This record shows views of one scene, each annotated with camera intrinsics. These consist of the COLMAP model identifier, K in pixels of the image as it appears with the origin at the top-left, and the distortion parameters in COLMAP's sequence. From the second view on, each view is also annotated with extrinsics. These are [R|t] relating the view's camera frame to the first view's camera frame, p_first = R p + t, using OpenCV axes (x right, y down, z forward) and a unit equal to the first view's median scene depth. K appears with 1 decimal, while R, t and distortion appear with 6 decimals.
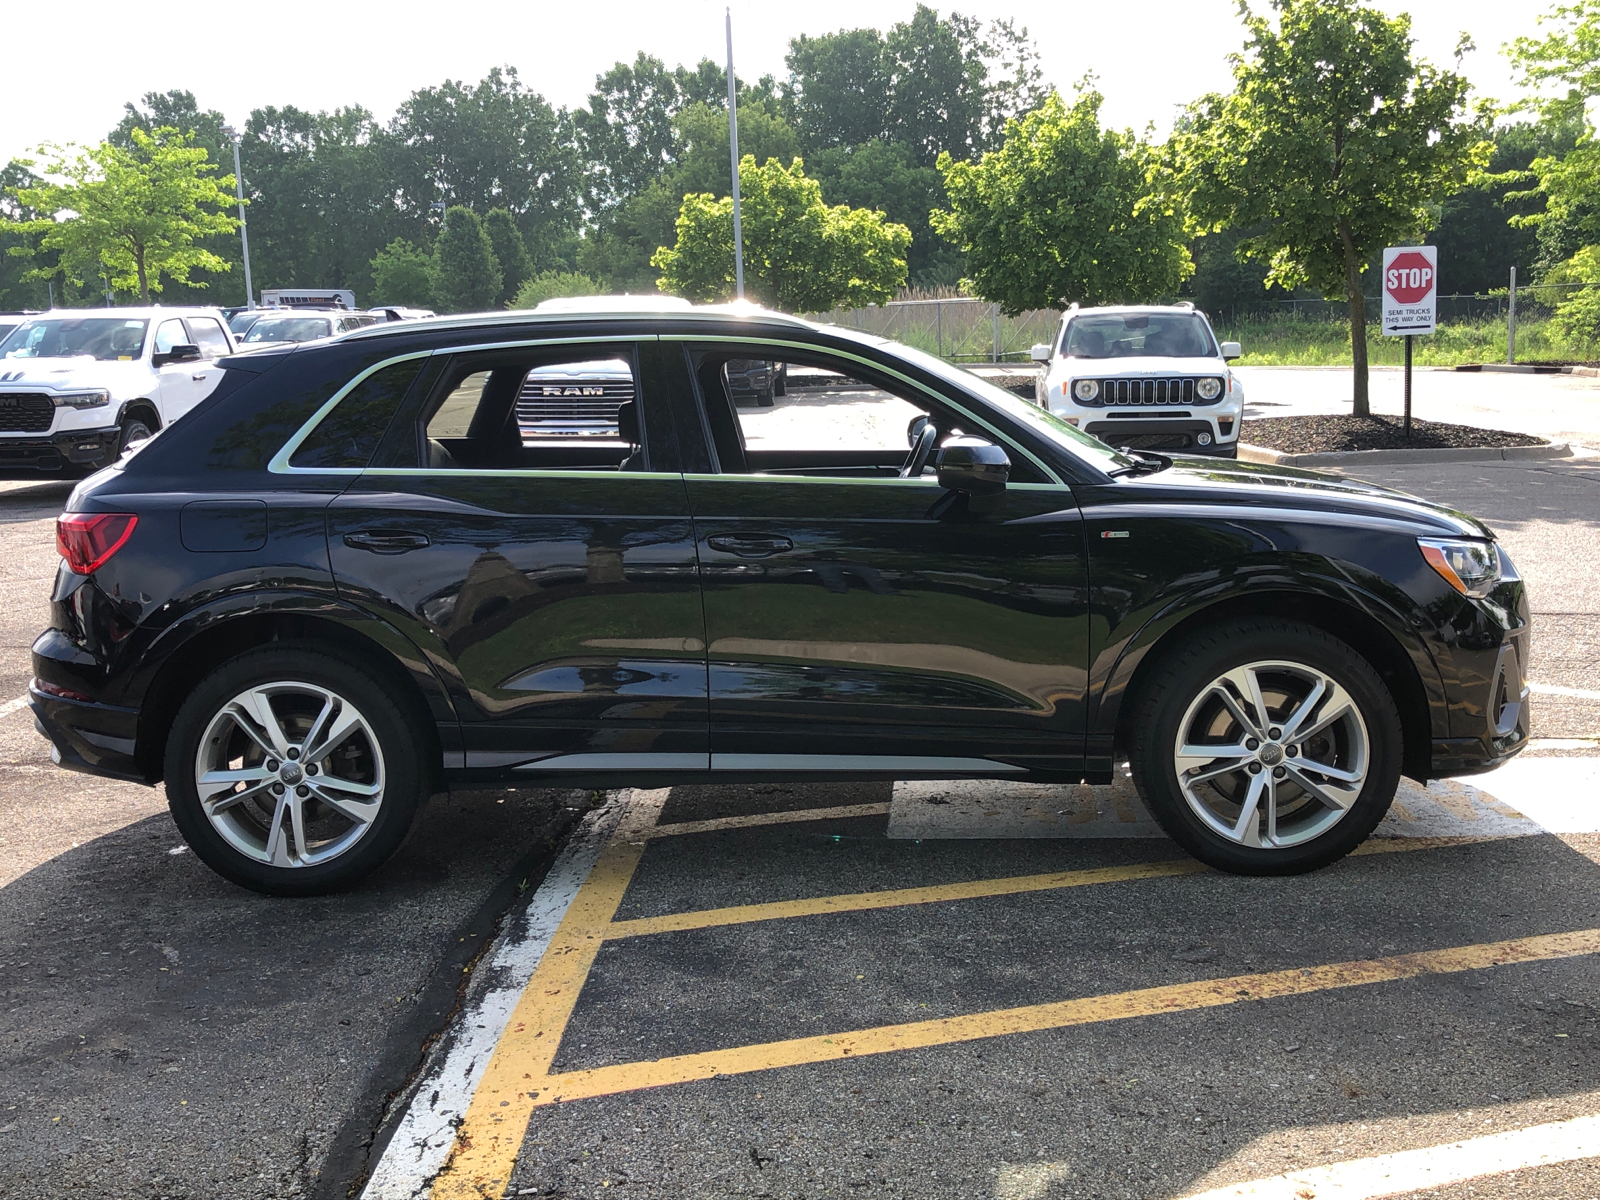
lens RADIAL K [[1720.4, 0, 795.9], [0, 1720.4, 607.3], [0, 0, 1]] dist [0.015124, 0.000000]
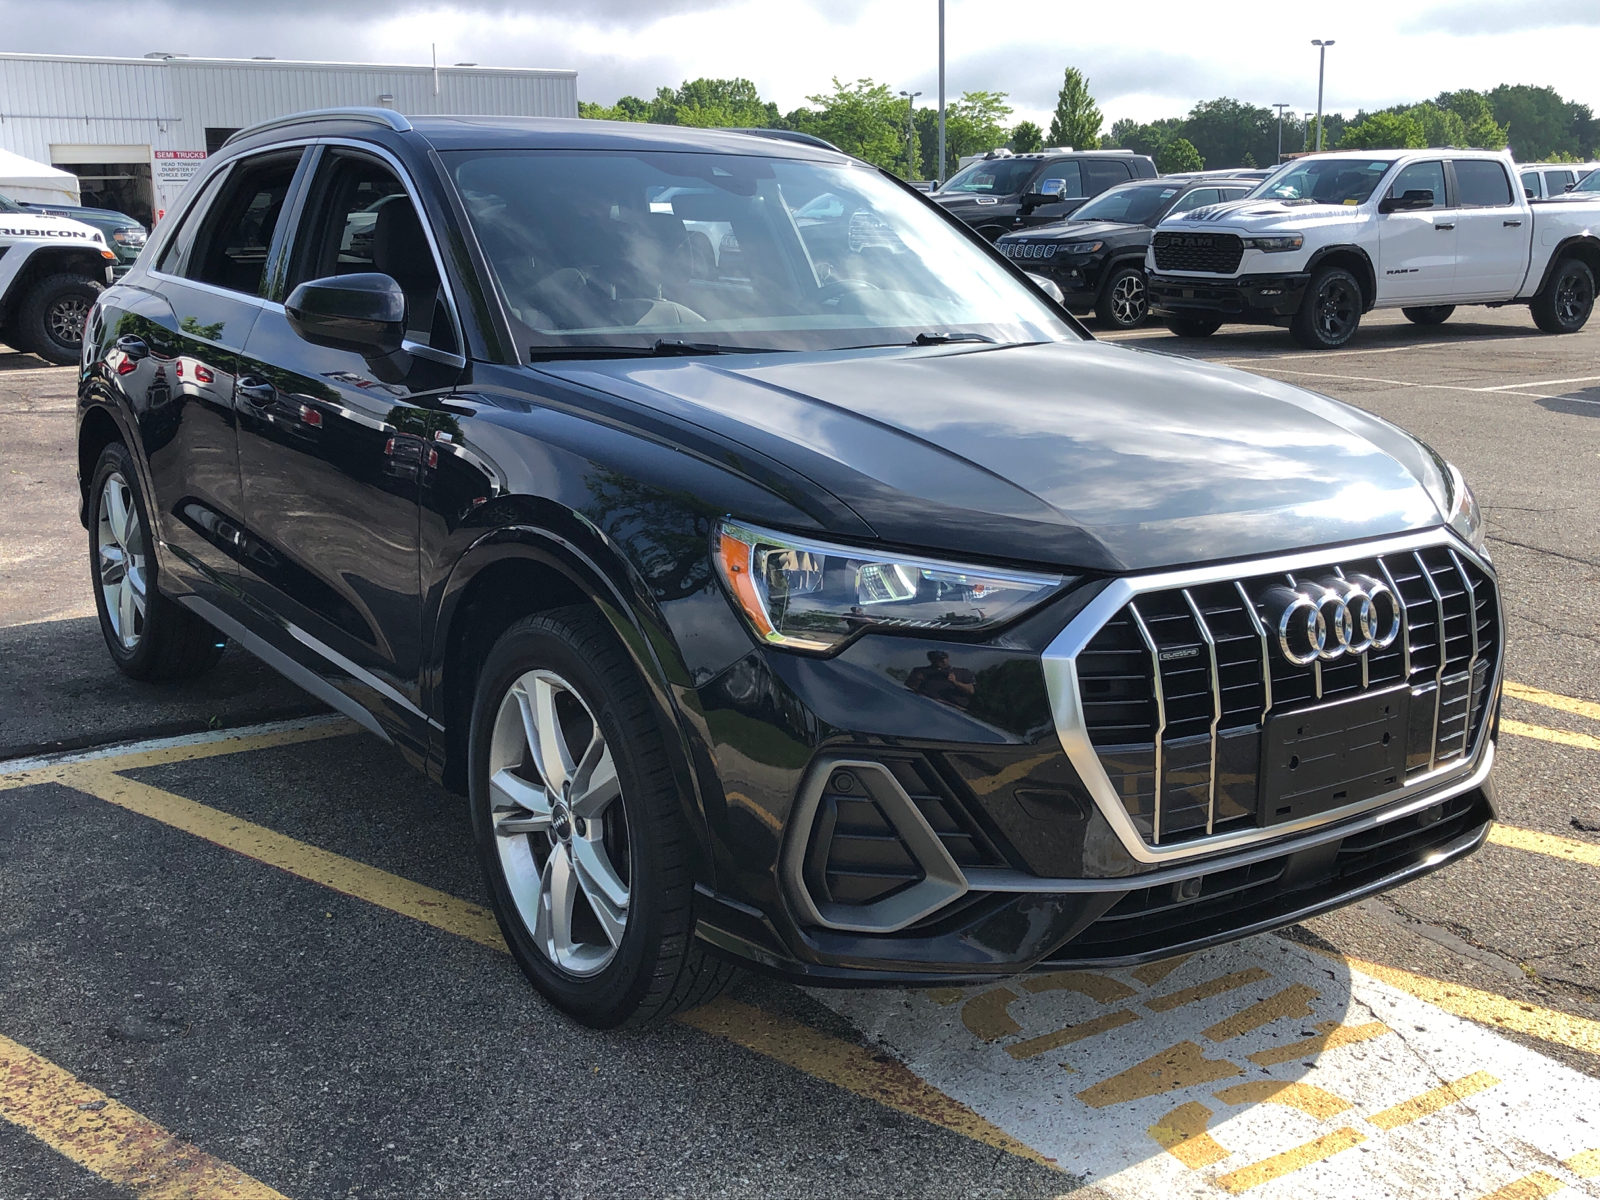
lens RADIAL K [[1720.4, 0, 797.5], [0, 1720.4, 599.2], [0, 0, 1]] dist [0.015124, 0.000000]
pose [[0.597046, 0.203570, -0.775948, 0.208414], [-0.143161, 0.978777, 0.146629, -0.025365], [0.789329, 0.023541, 0.613519, 0.179828]]
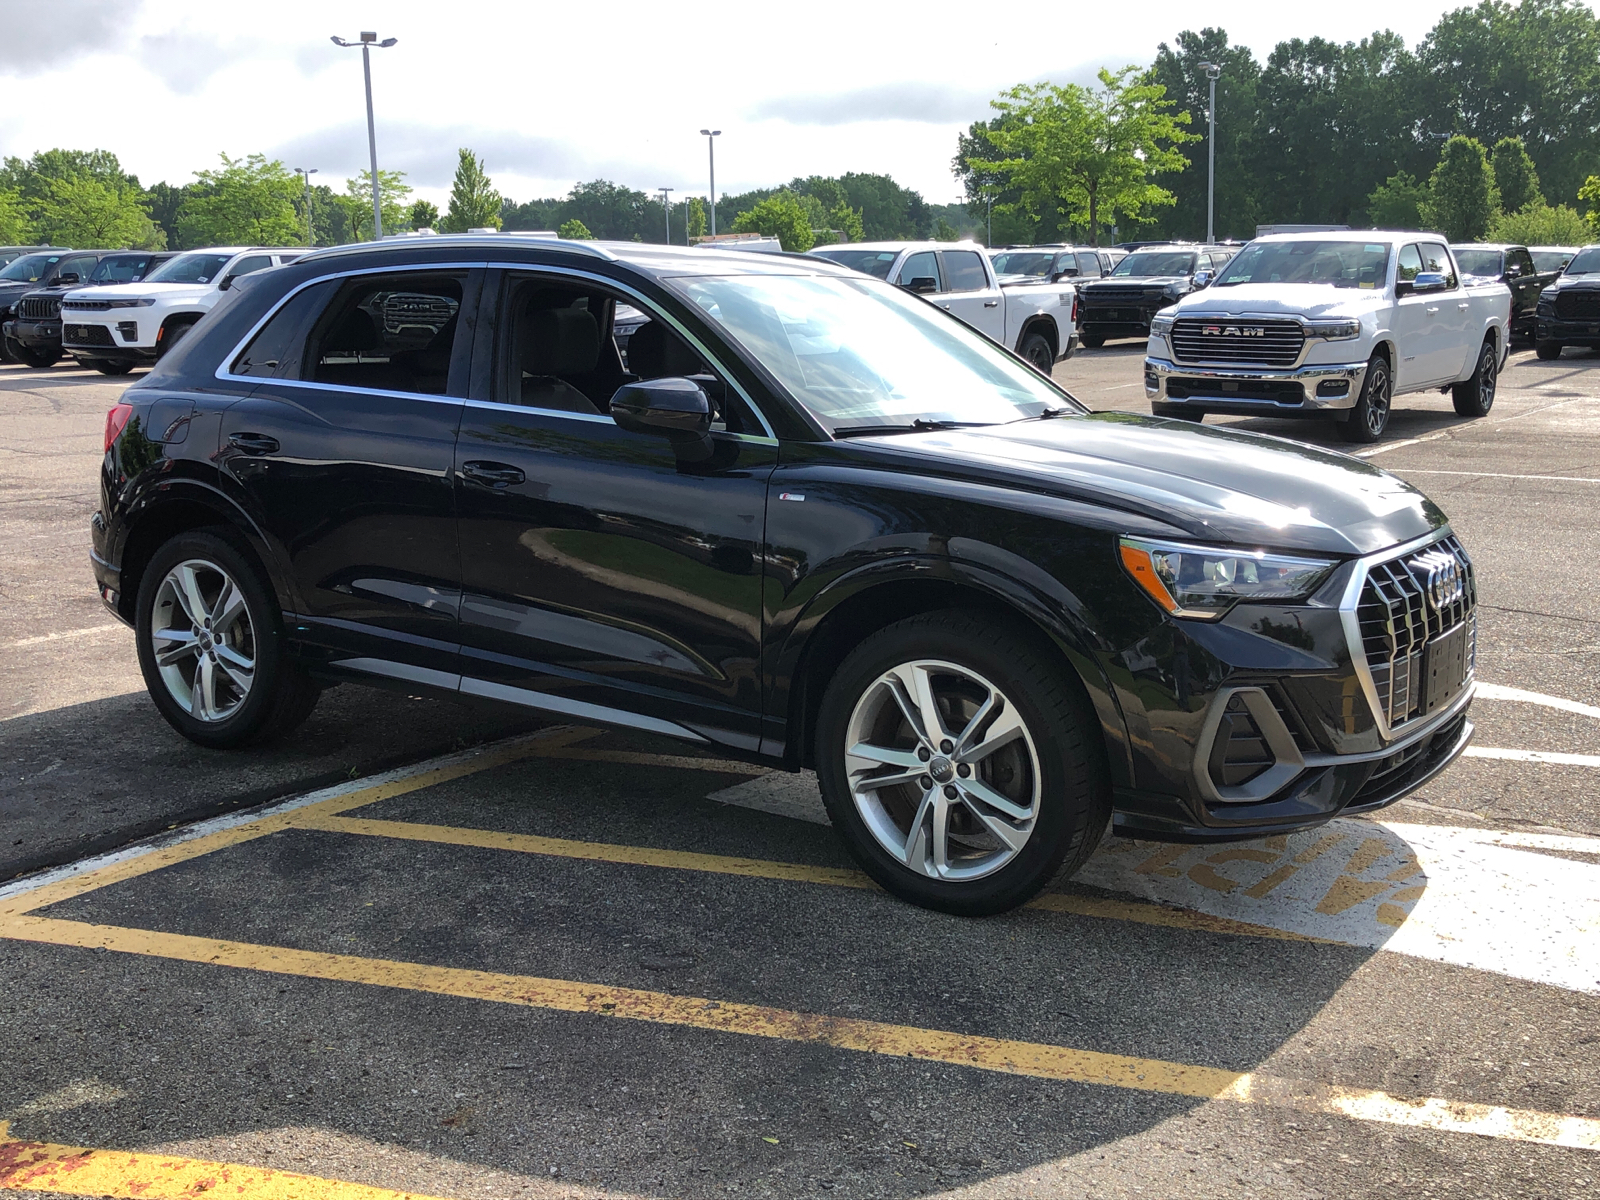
lens RADIAL K [[1720.4, 0, 800.1], [0, 1720.4, 599.4], [0, 0, 1]] dist [0.015124, 0.000000]
pose [[0.837307, 0.121335, -0.533100, 0.173453], [-0.104433, 0.992604, 0.061893, -0.011533], [0.536667, 0.003850, 0.843785, 0.064231]]
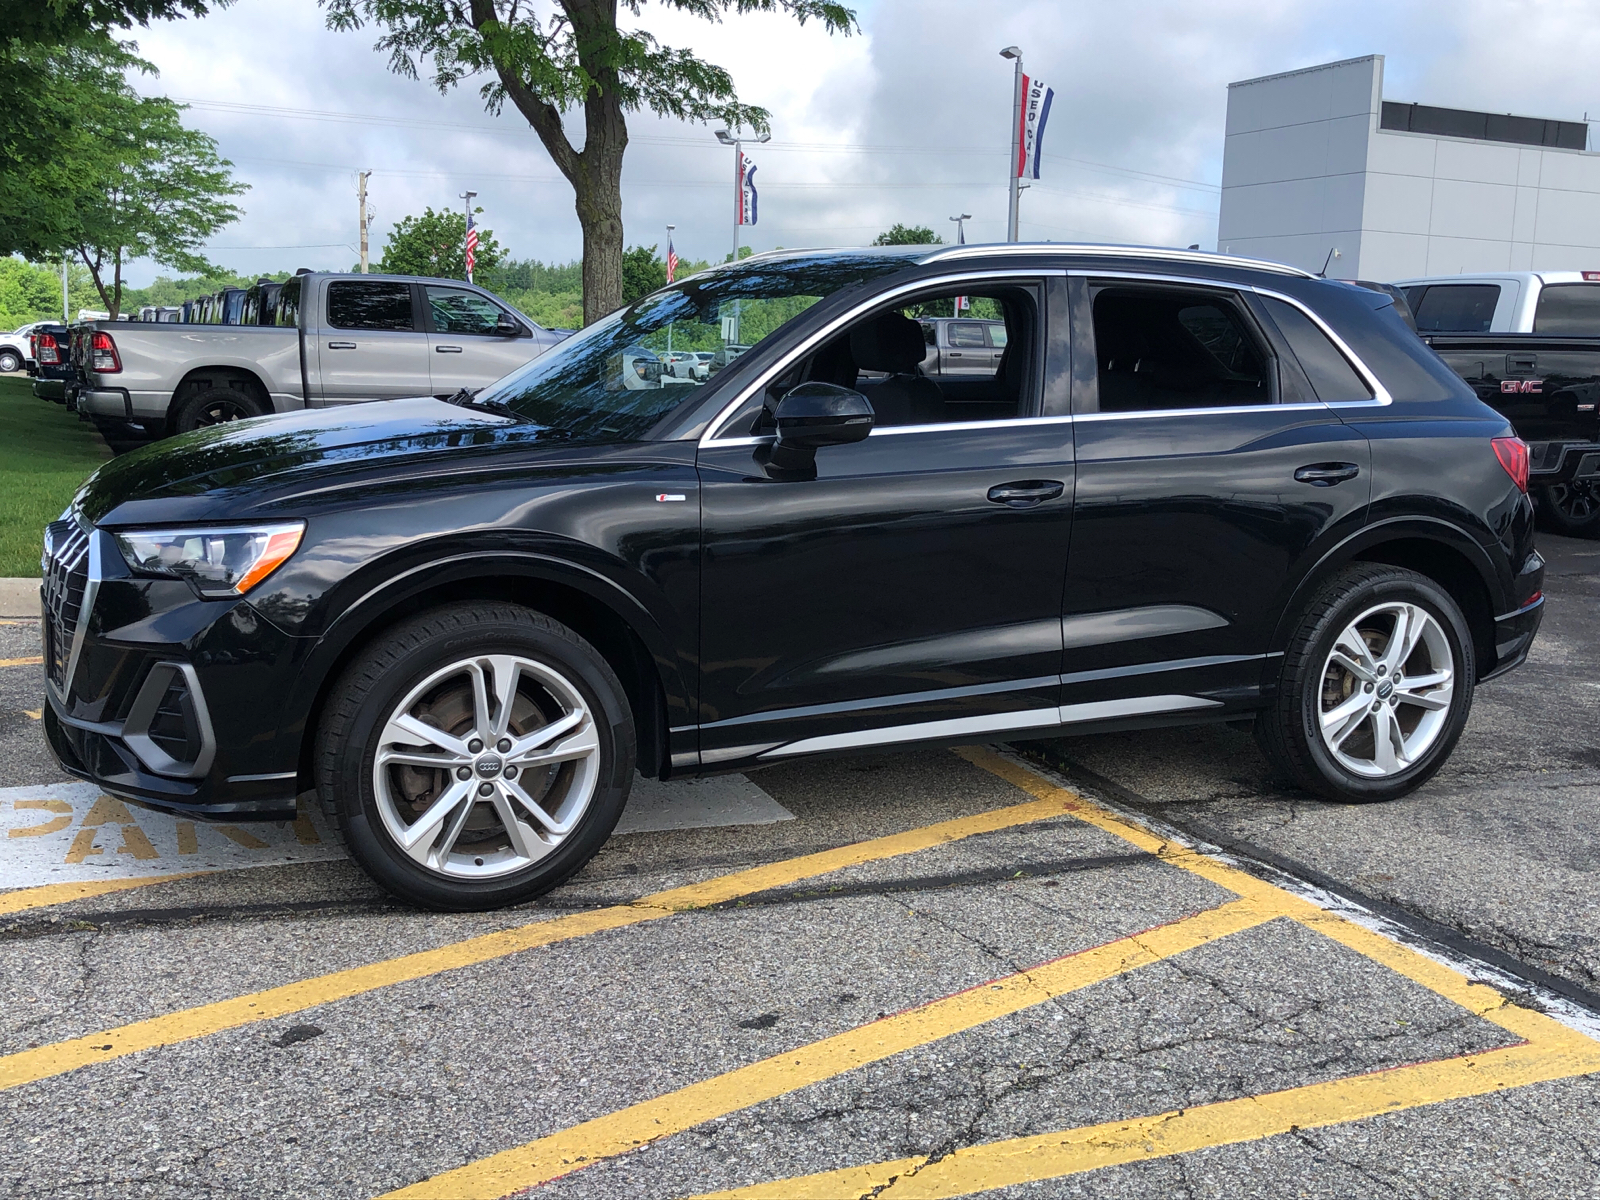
lens RADIAL K [[1720.4, 0, 802.8], [0, 1720.4, 612.9], [0, 0, 1]] dist [0.015124, 0.000000]
pose [[-0.897179, 0.077925, -0.434739, 0.132633], [-0.072147, 0.945234, 0.318319, -0.083822], [0.435735, 0.316954, -0.842422, 0.557811]]
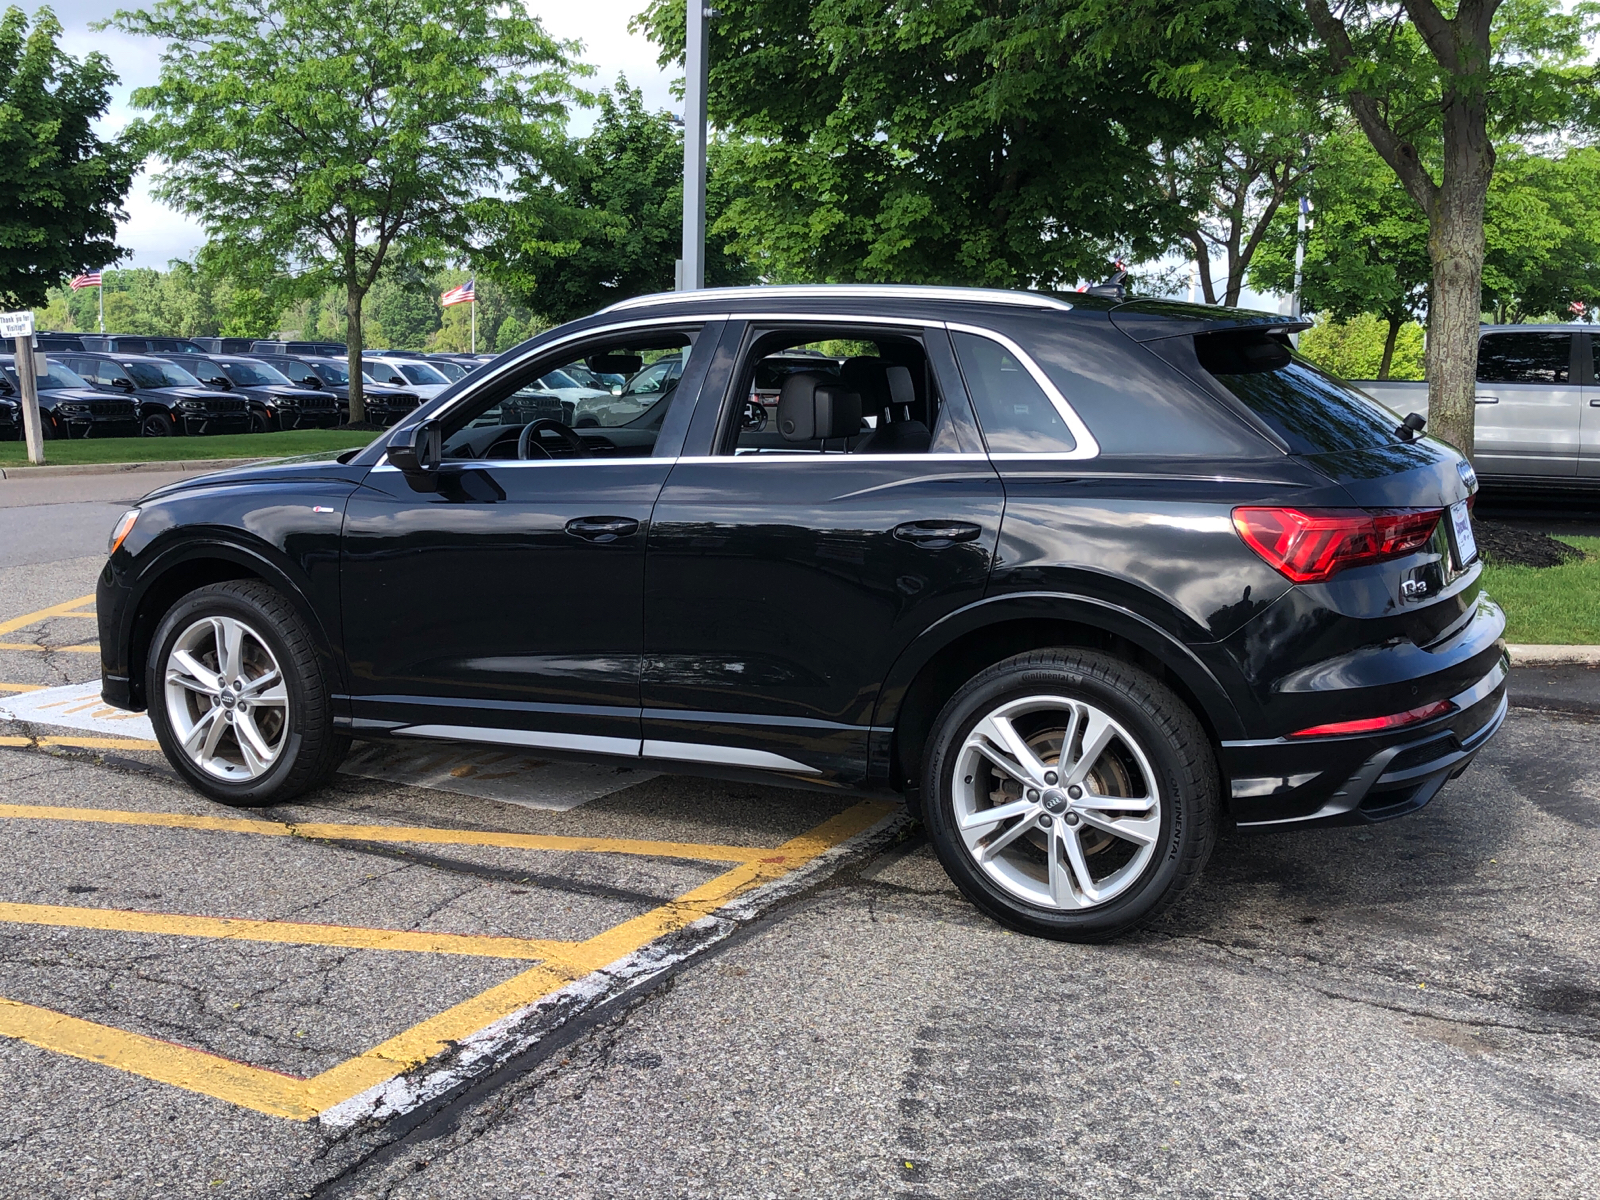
lens RADIAL K [[1720.4, 0, 790.3], [0, 1720.4, 594.8], [0, 0, 1]] dist [0.015124, 0.000000]
pose [[-0.892178, -0.033844, 0.450414, -0.149134], [0.096896, 0.959633, 0.264038, -0.080143], [-0.441168, 0.279212, -0.852884, 0.570531]]
